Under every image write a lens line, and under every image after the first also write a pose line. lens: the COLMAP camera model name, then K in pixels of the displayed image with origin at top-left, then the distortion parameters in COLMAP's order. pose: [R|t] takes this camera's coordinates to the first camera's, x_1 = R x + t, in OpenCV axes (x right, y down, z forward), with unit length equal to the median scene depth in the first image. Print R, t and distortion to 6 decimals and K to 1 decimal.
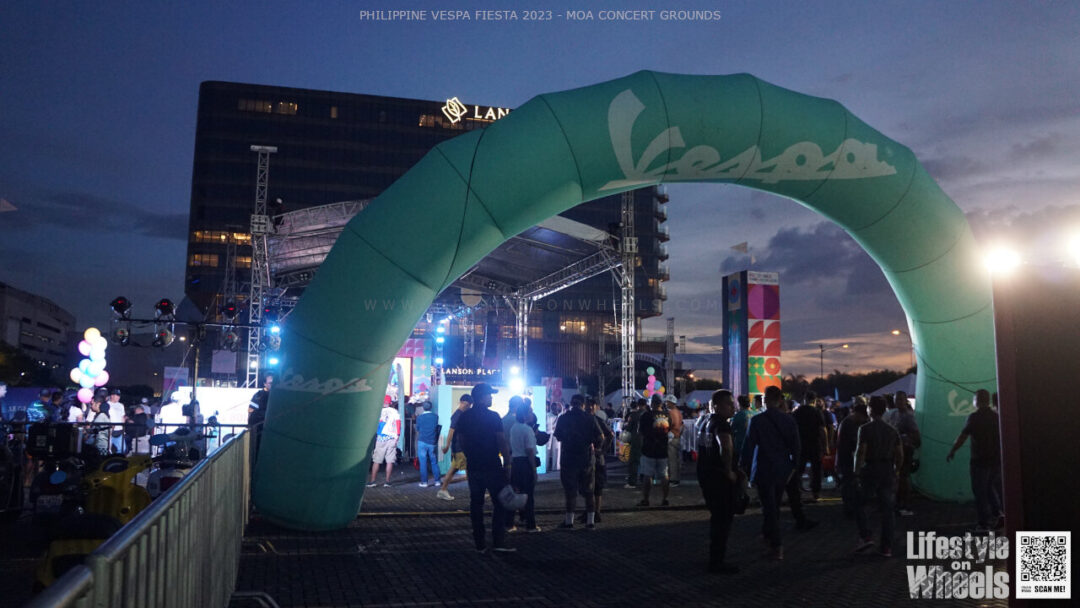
lens RADIAL K [[926.9, 0, 540.6], [0, 926.9, 306.2], [0, 0, 1]] dist [-0.011951, -0.003179]
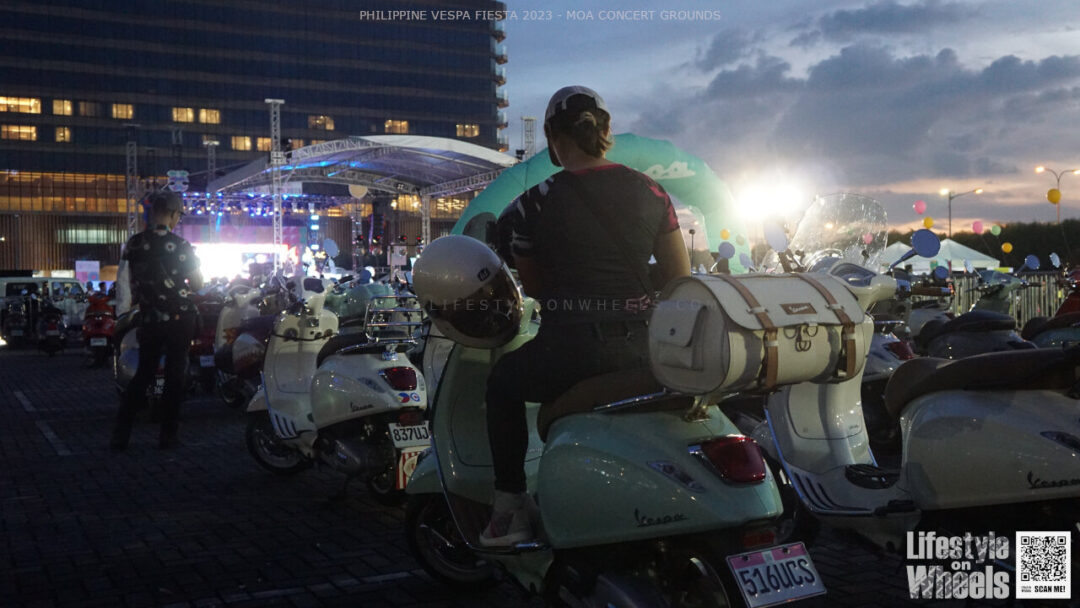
lens RADIAL K [[1150.8, 0, 540.0], [0, 1150.8, 303.5], [0, 0, 1]] dist [0.036470, 0.000000]
pose [[0.983488, -0.022430, 0.179581, -0.094976], [0.001132, 0.993033, 0.117831, -0.031033], [-0.180972, -0.115682, 0.976661, -0.325387]]
